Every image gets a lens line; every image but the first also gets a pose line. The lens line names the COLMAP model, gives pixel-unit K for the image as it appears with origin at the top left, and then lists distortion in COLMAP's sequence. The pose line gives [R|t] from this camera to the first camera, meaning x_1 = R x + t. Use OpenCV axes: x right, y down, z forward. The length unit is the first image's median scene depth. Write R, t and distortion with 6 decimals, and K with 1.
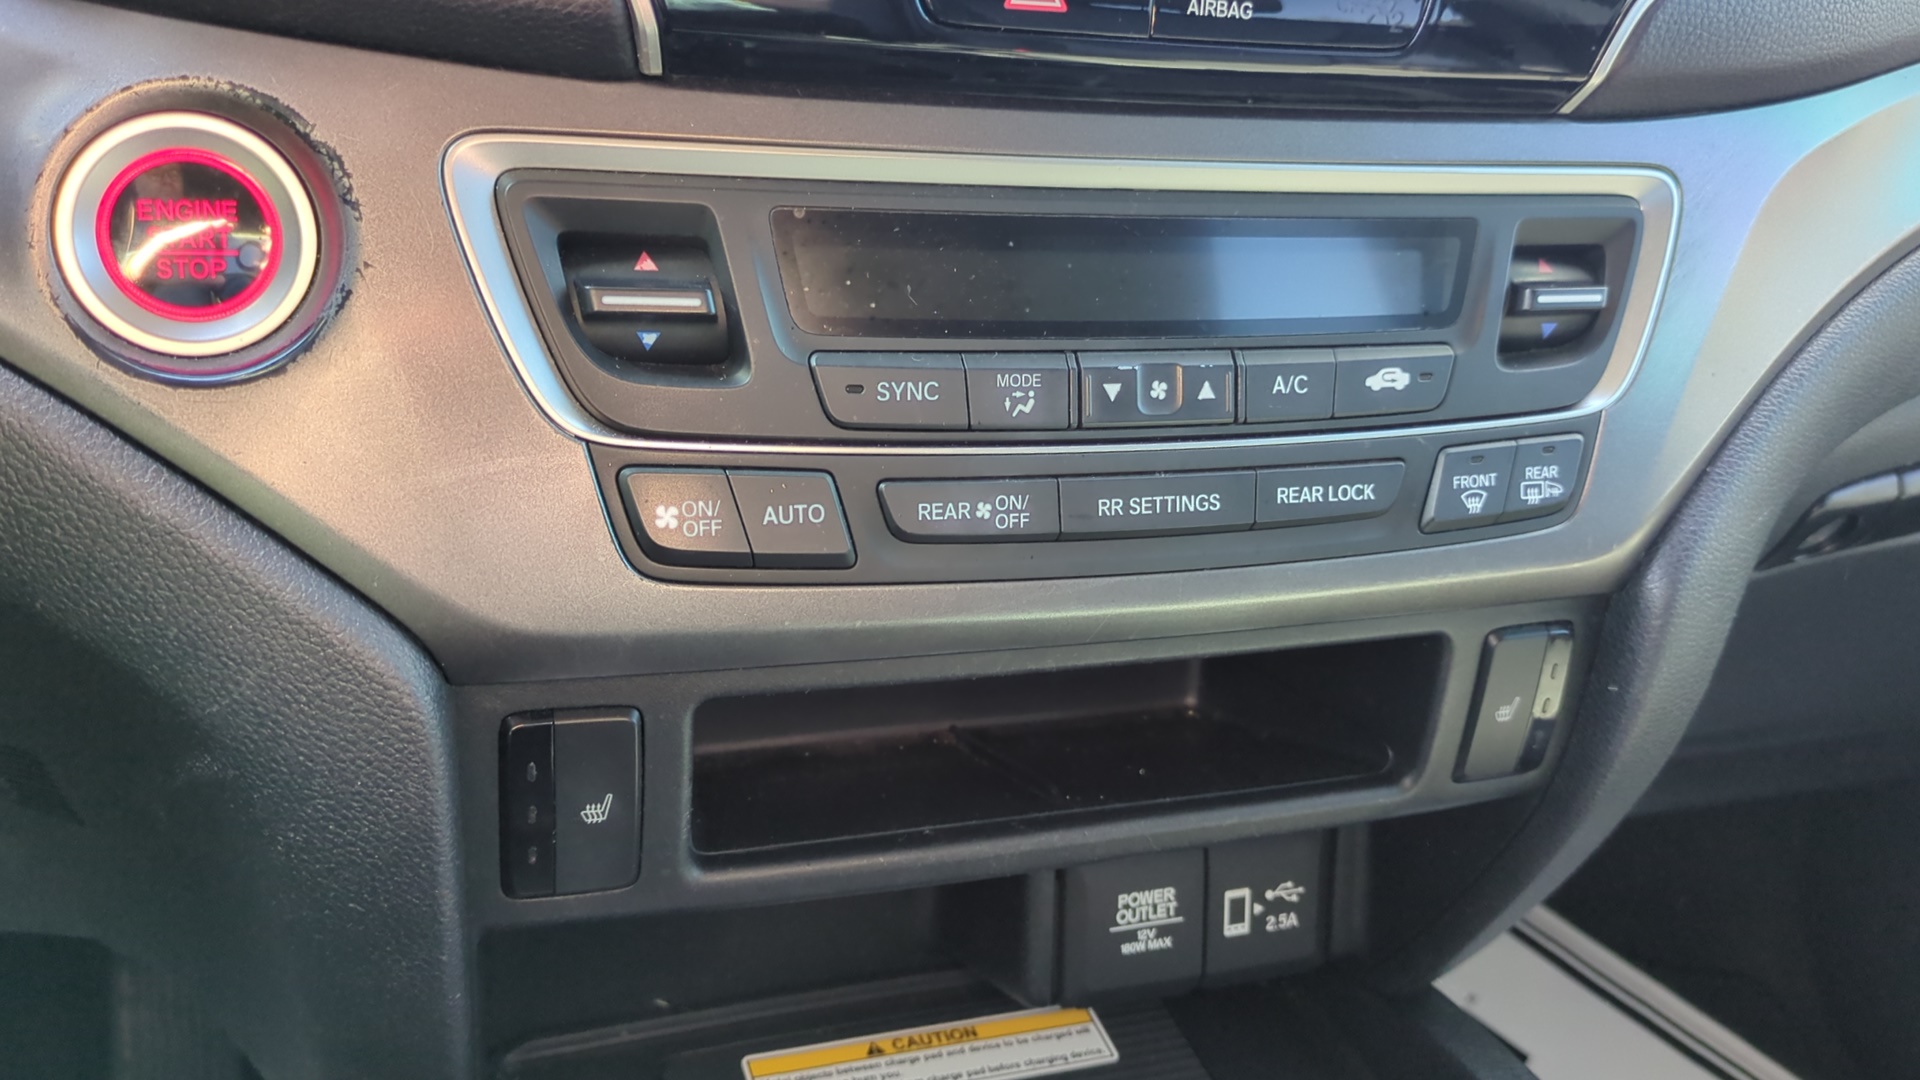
lens RADIAL K [[1654.7, 0, 960.0], [0, 1654.7, 540.0], [0, 0, 1]] dist [0.059939, -0.097916]
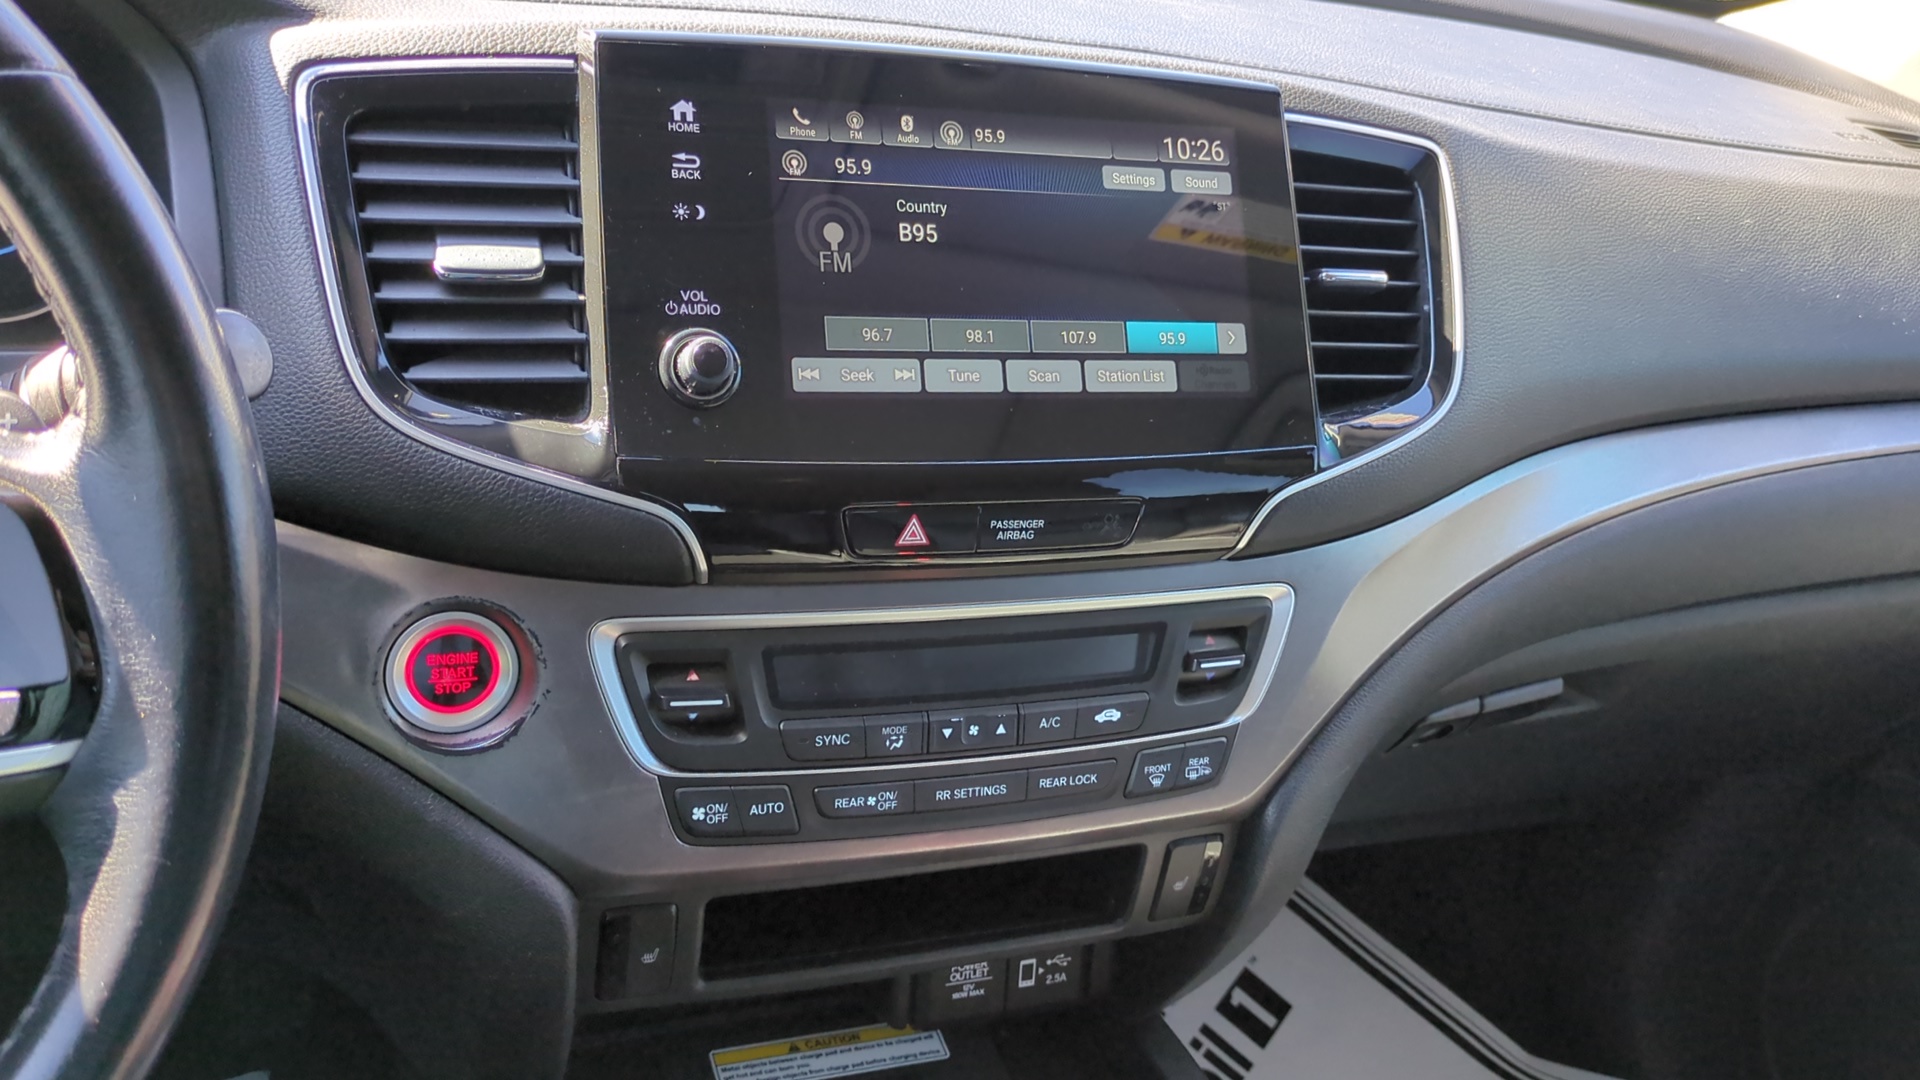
lens RADIAL K [[1657.7, 0, 955.2], [0, 1657.7, 530.6], [0, 0, 1]] dist [0.075401, -0.101817]
pose [[0.997865, 0.048793, 0.043404, 0.010927], [-0.052174, 0.995386, 0.080523, -0.404368], [-0.039275, -0.082615, 0.995807, -0.687001]]
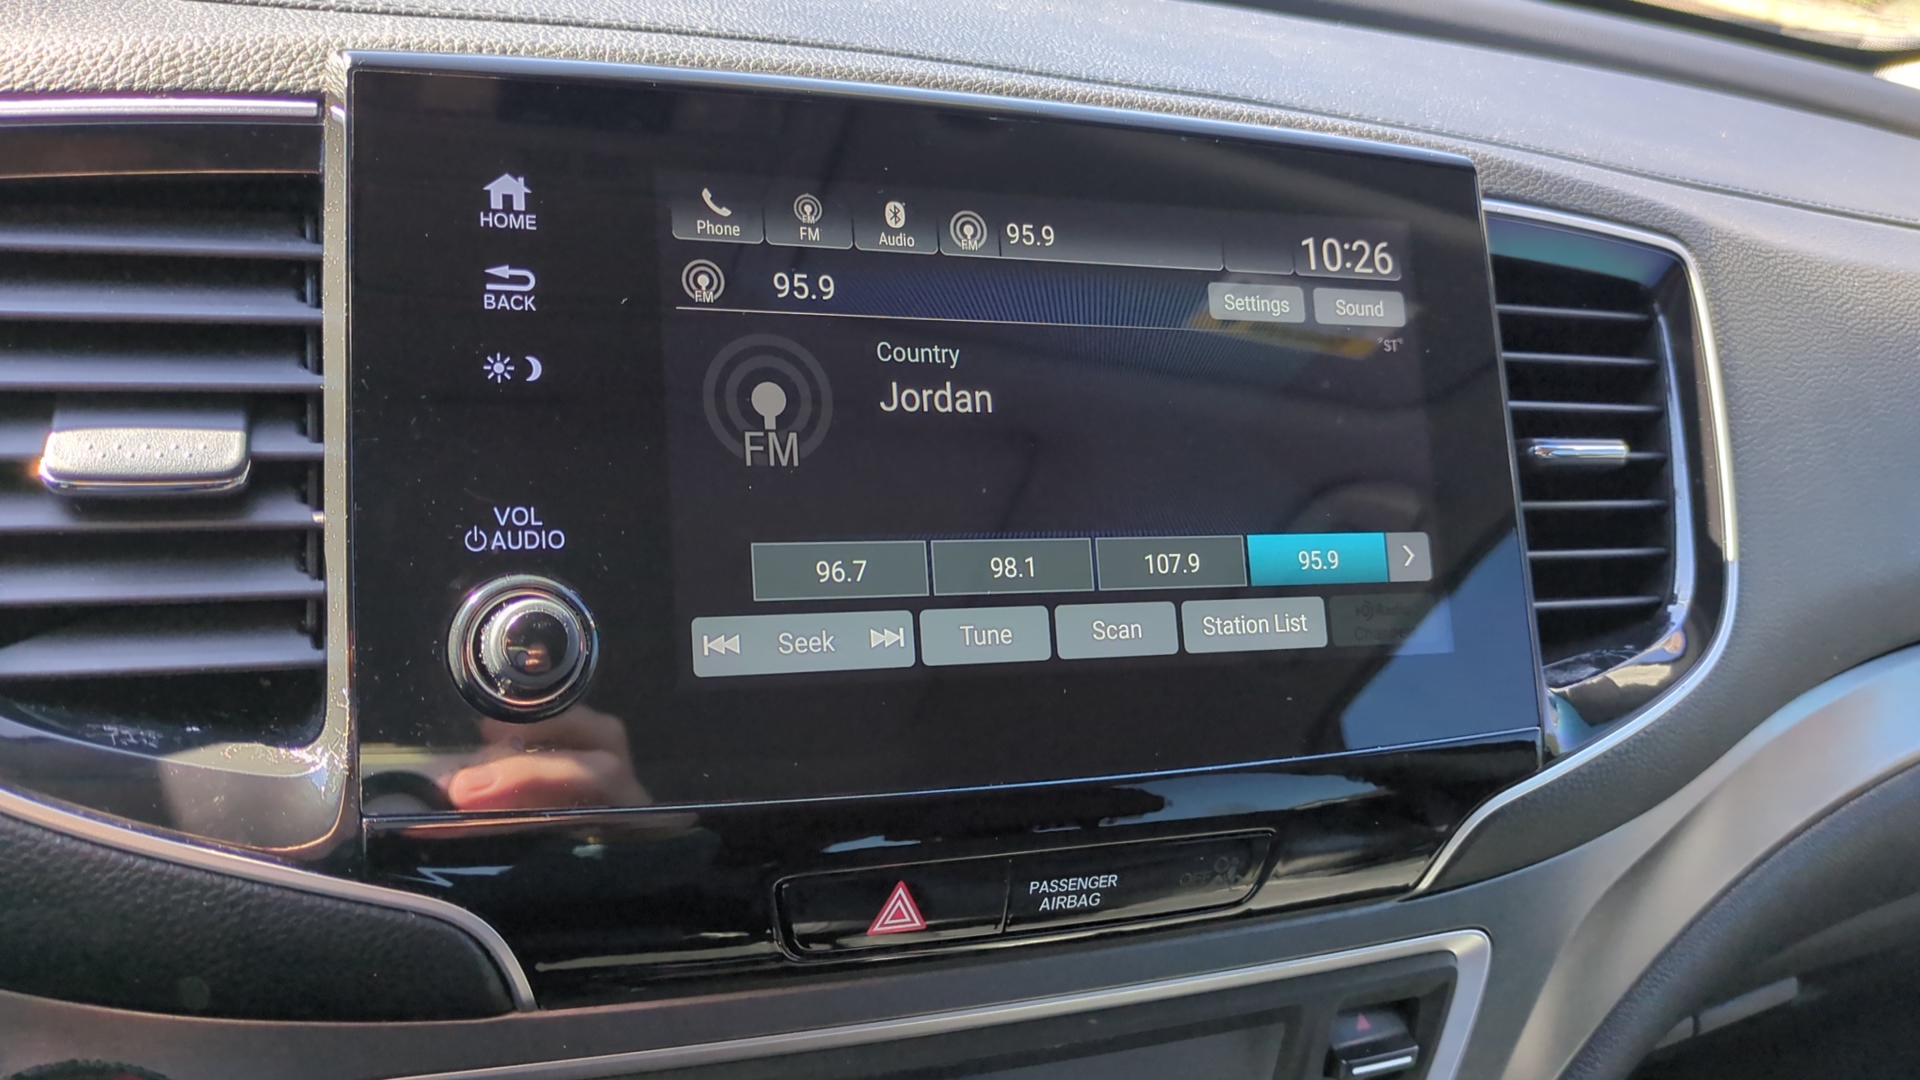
lens RADIAL K [[1654.7, 0, 960.0], [0, 1654.7, 540.0], [0, 0, 1]] dist [0.059939, -0.097916]
pose [[0.996413, 0.059241, 0.060423, 0.005721], [-0.062909, 0.996170, 0.060721, -0.532329], [-0.056594, -0.064304, 0.996324, -0.046452]]
